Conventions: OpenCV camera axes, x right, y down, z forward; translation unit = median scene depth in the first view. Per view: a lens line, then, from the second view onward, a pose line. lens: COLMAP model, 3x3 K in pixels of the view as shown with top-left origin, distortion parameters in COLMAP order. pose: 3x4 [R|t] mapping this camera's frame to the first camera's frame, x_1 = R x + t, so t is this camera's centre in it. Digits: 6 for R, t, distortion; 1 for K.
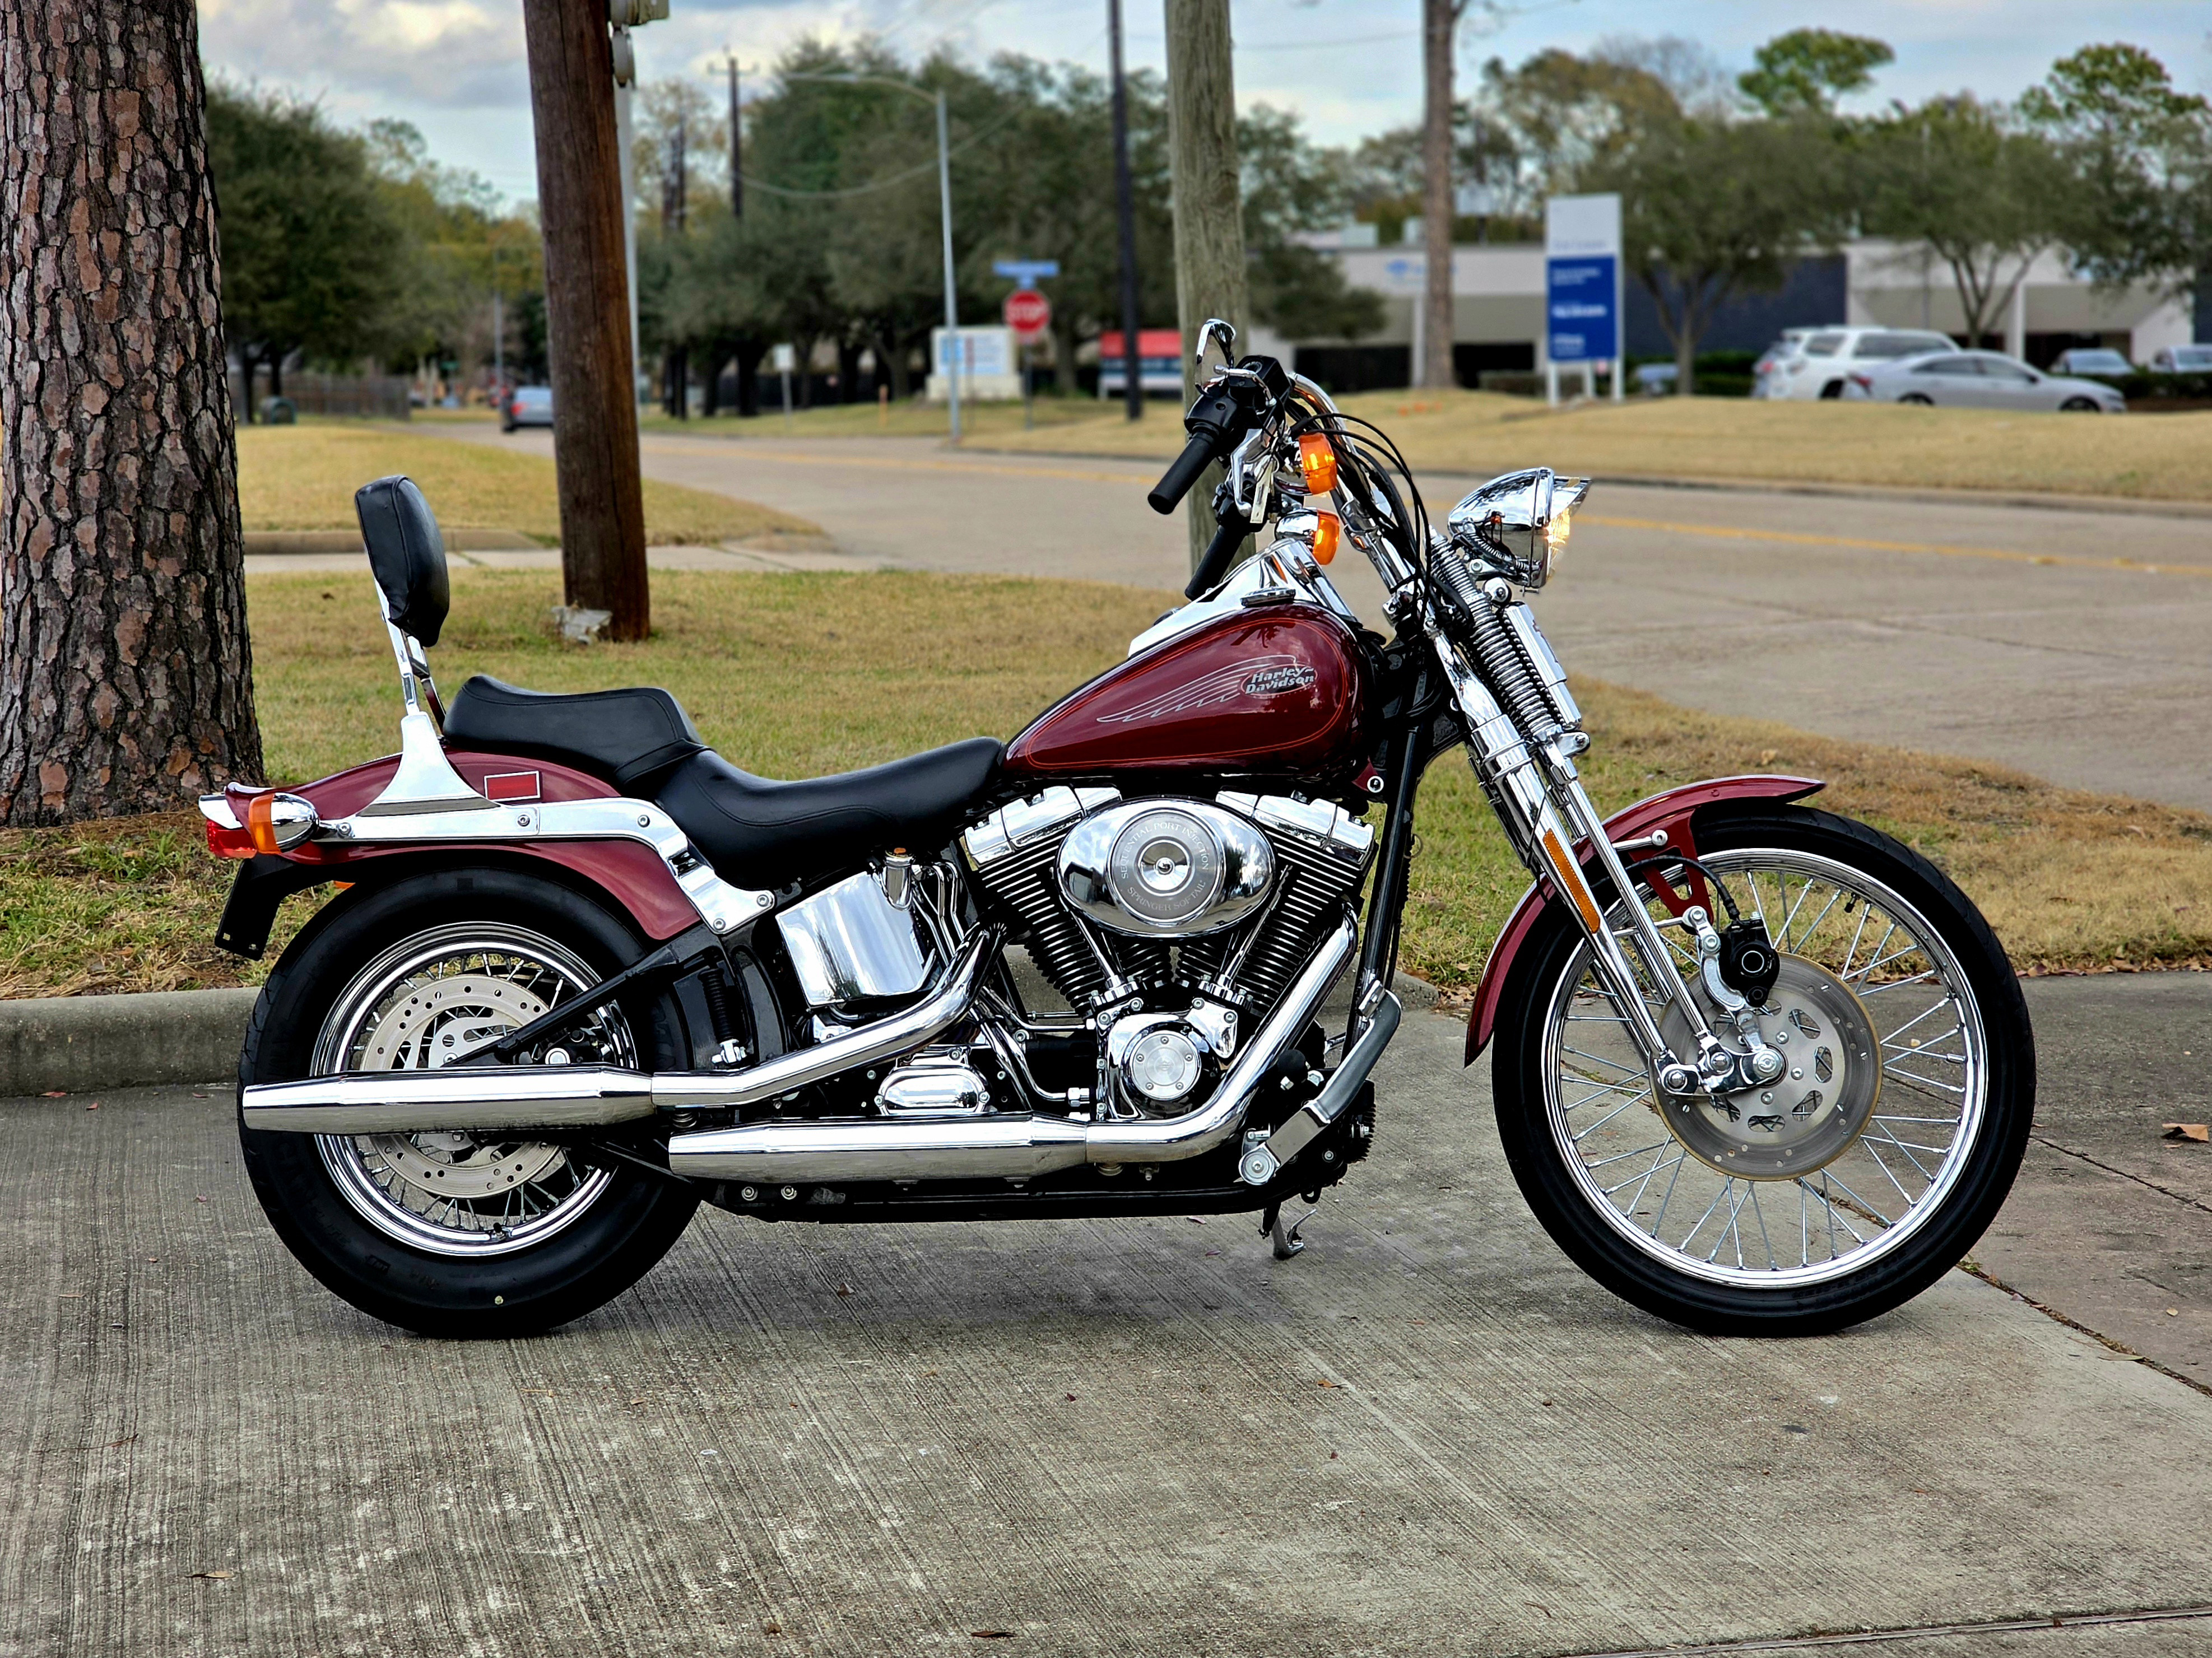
lens RADIAL K [[4522.3, 0, 1120.3], [0, 4522.3, 801.4], [0, 0, 1]] dist [0.050268, 0.000000]
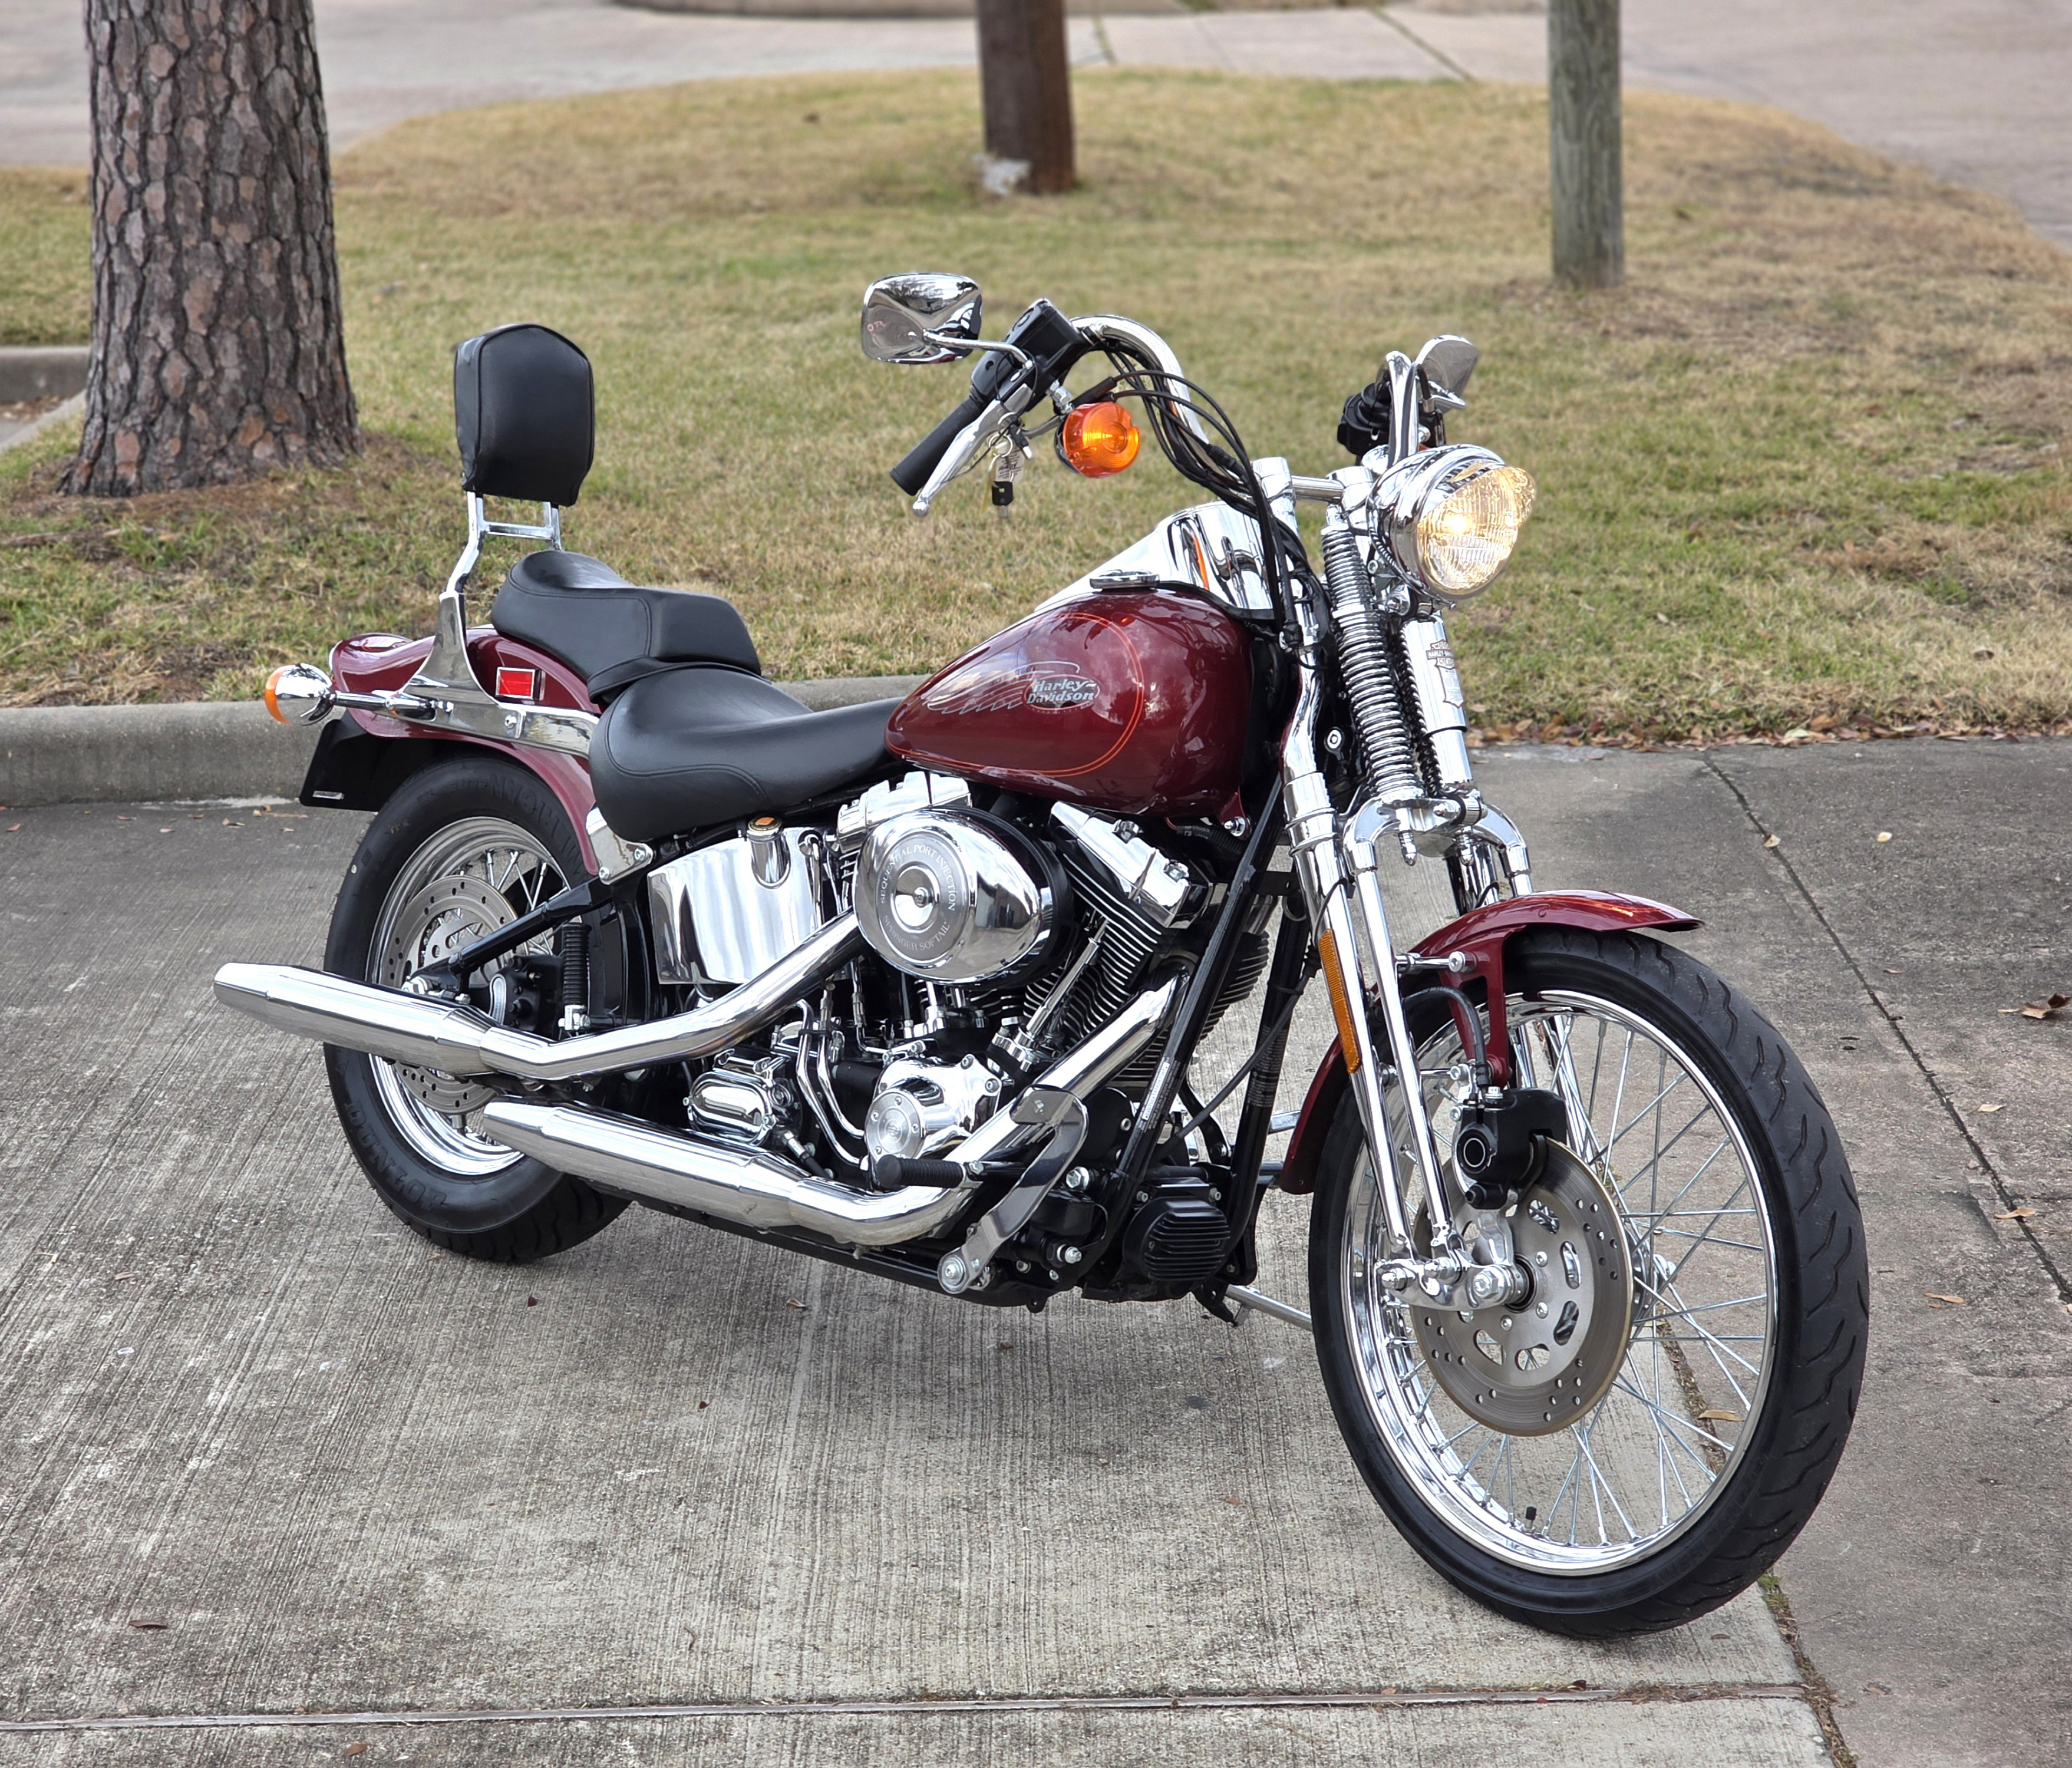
lens RADIAL K [[4796.6, 0, 993.7], [0, 4796.6, 798.7], [0, 0, 1]] dist [0.060698, 0.000000]
pose [[0.971553, 0.042708, -0.232941, 0.228110], [-0.011862, 0.991146, 0.132243, -0.081113], [0.236526, -0.125718, 0.963458, 0.023474]]
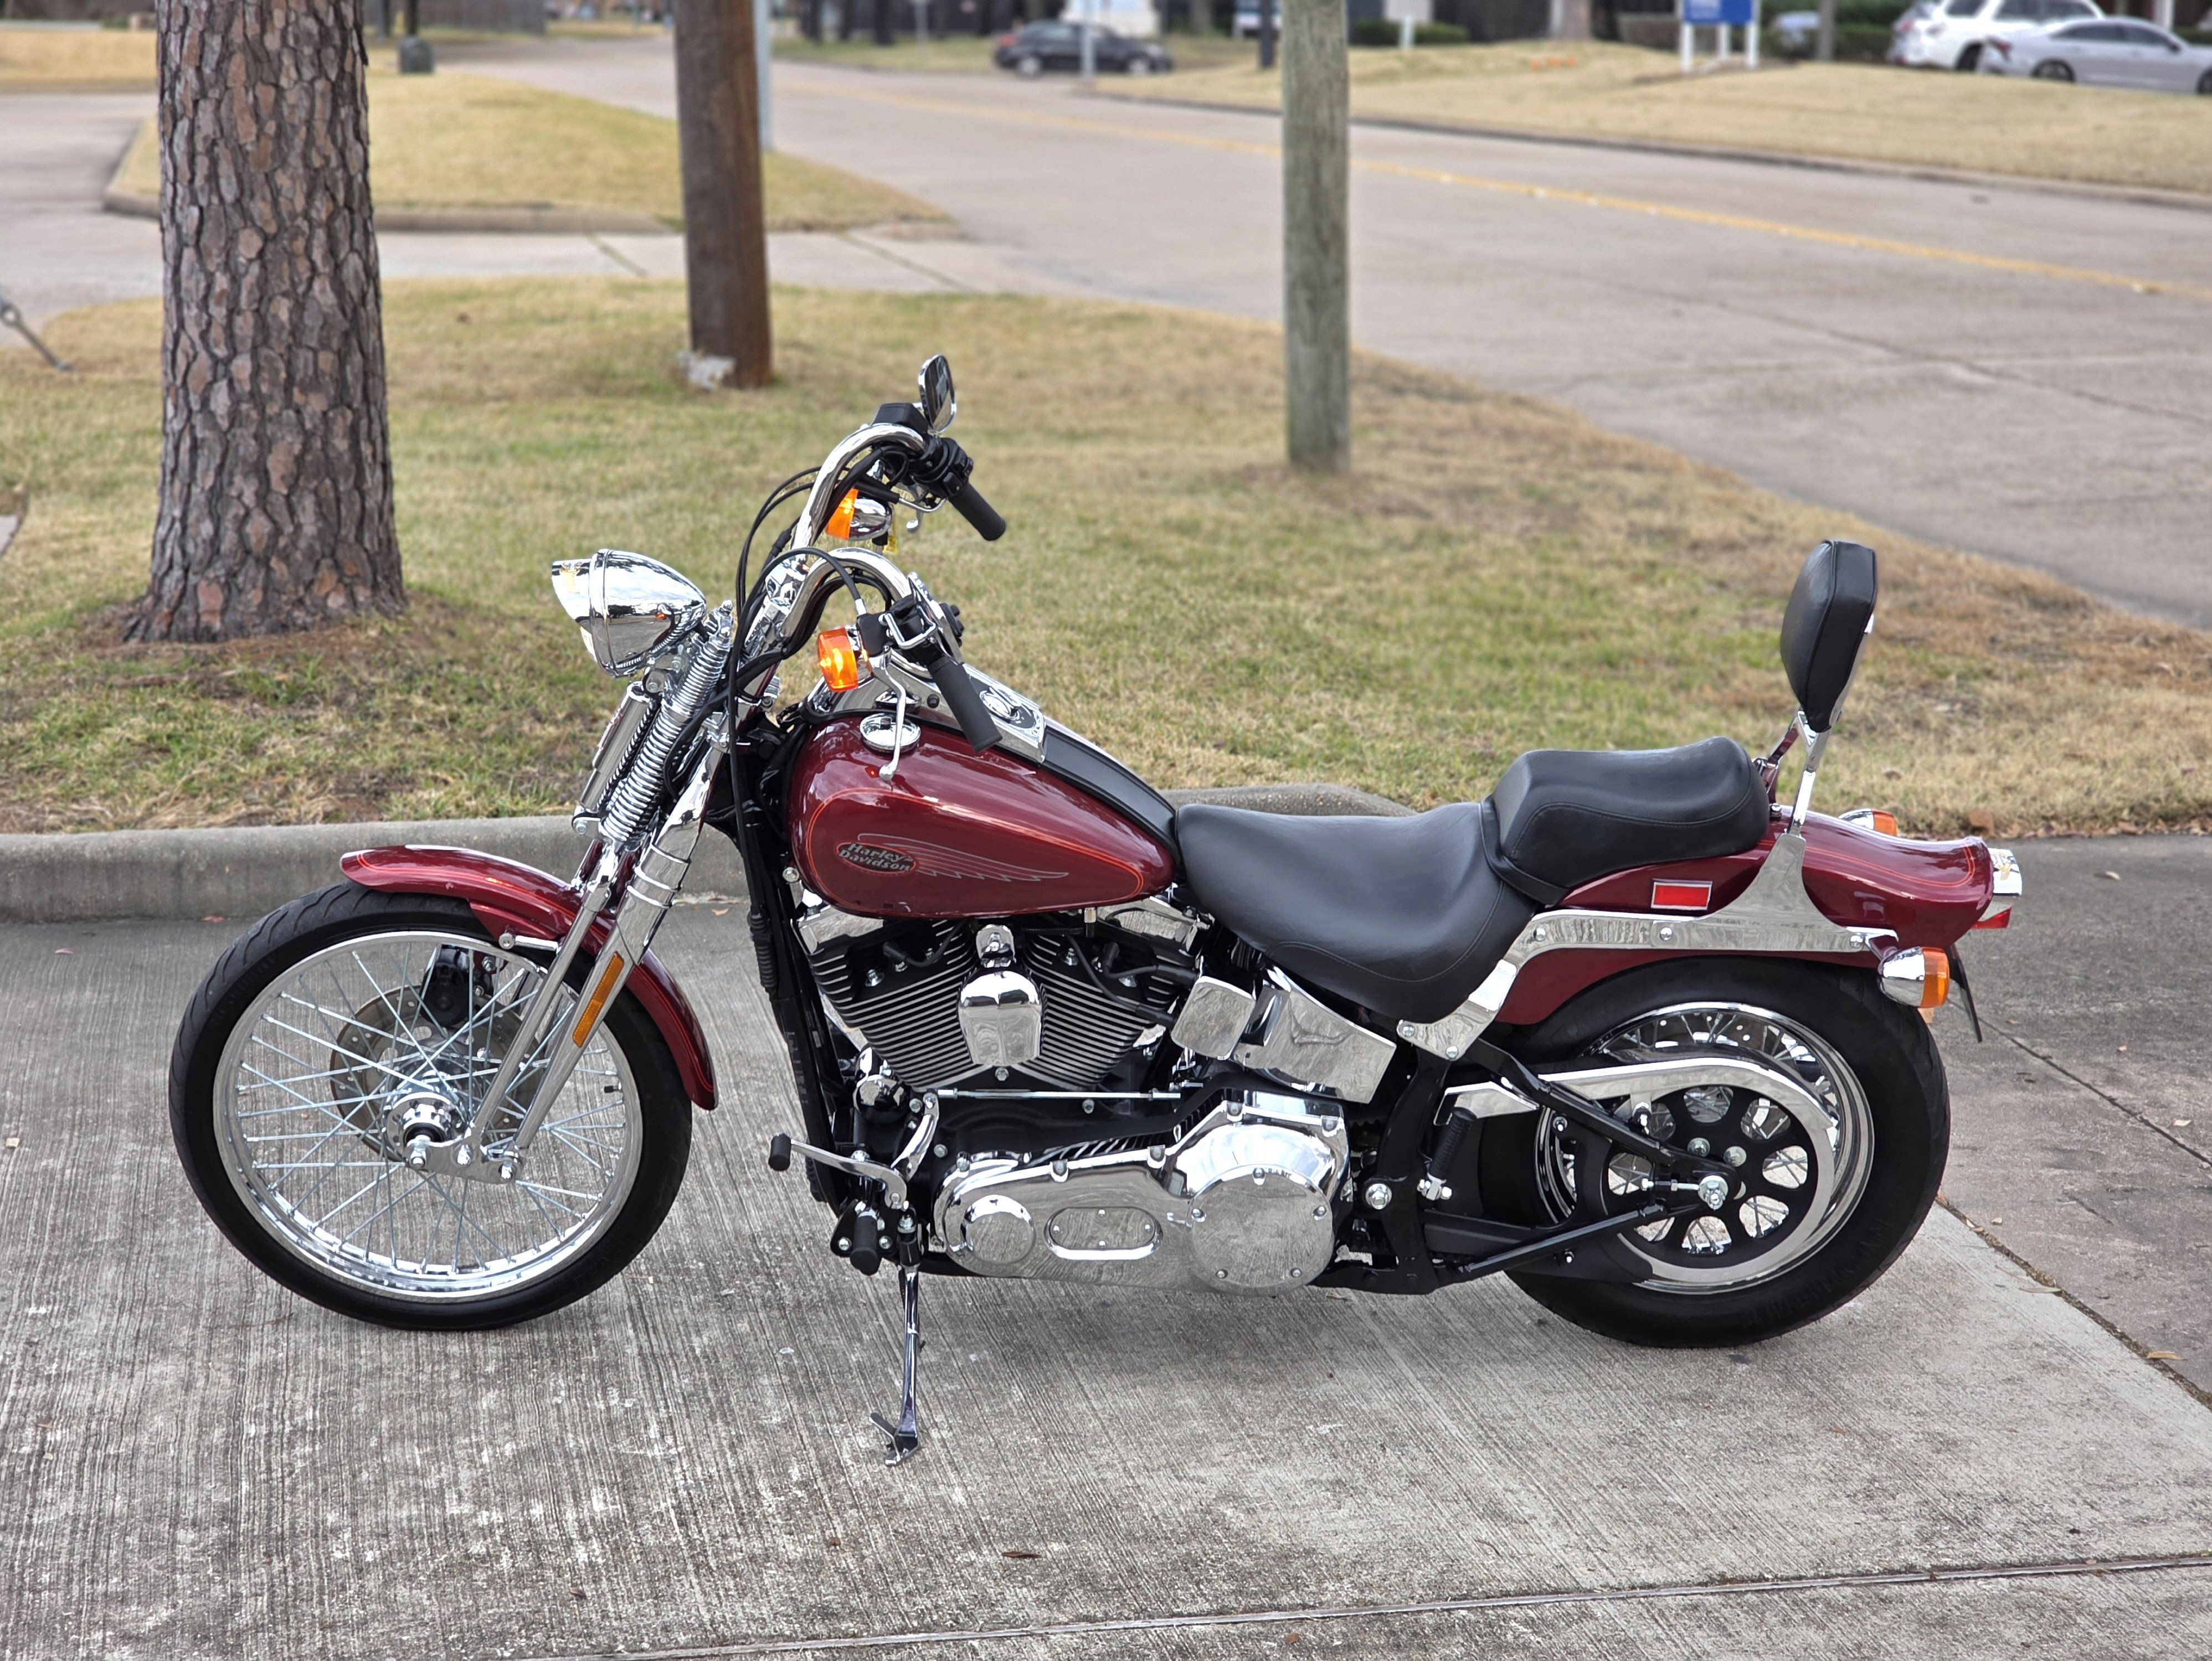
lens RADIAL K [[4522.3, 0, 1089.3], [0, 4522.3, 869.3], [0, 0, 1]] dist [0.050268, 0.000000]
pose [[0.999039, 0.028526, -0.033287, 0.013650], [-0.024964, 0.994377, 0.102909, -0.065627], [0.036035, -0.101980, 0.994134, -0.084137]]
